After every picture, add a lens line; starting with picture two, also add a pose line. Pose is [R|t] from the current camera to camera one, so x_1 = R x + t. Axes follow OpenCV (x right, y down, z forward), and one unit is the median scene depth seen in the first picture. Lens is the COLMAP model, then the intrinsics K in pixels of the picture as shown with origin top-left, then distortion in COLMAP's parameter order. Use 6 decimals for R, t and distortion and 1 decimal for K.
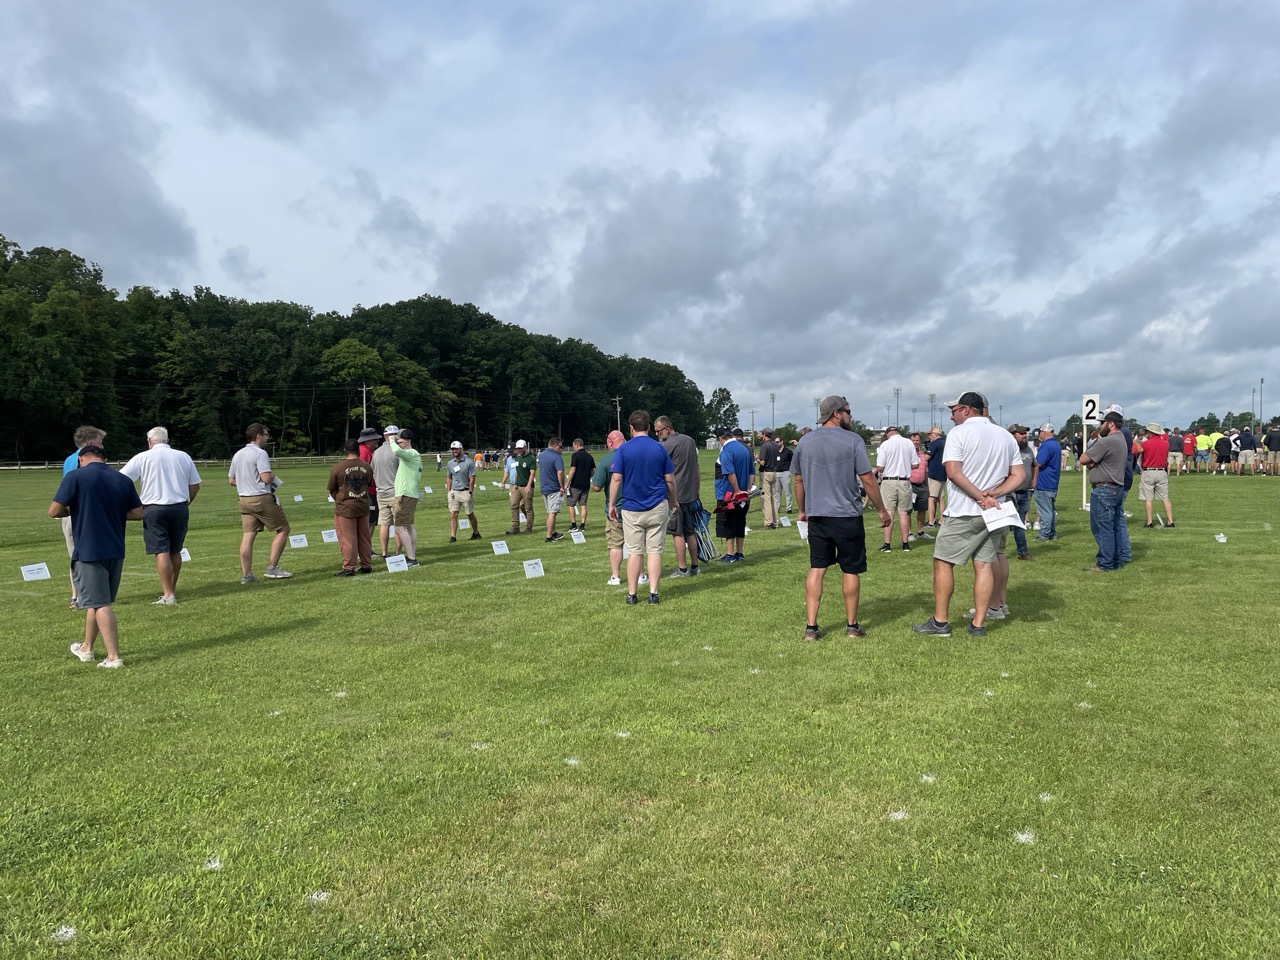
lens RADIAL K [[895.6, 0, 640.0], [0, 895.6, 480.0], [0, 0, 1]] dist [0.065439, -0.001705]
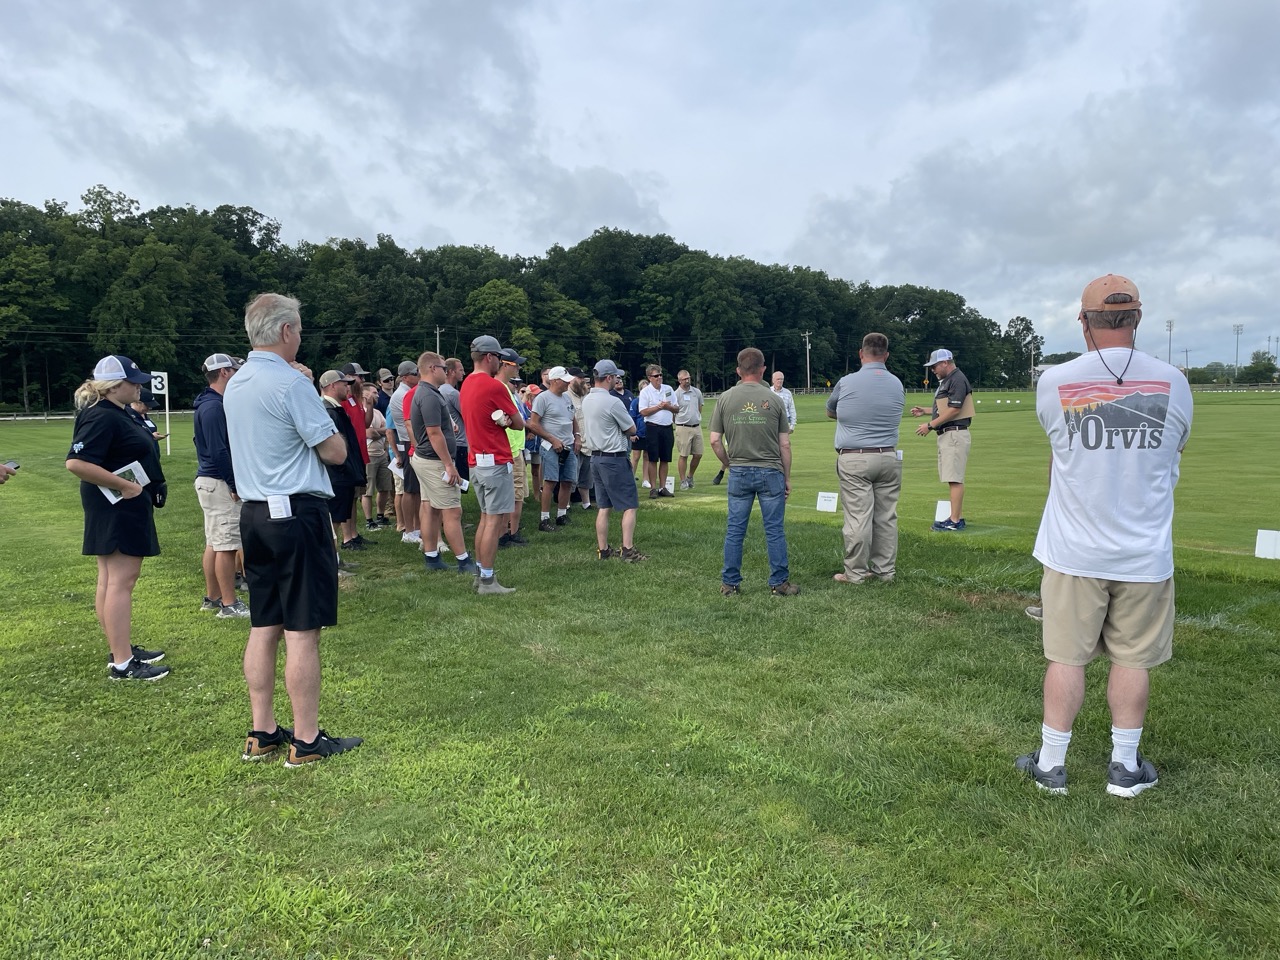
lens RADIAL K [[895.6, 0, 640.0], [0, 895.6, 480.0], [0, 0, 1]] dist [0.065439, -0.001705]
pose [[0.927434, 0.032358, -0.372583, 0.152158], [-0.007608, 0.997676, 0.067708, -0.008797], [0.373908, -0.059960, 0.925525, 0.138826]]
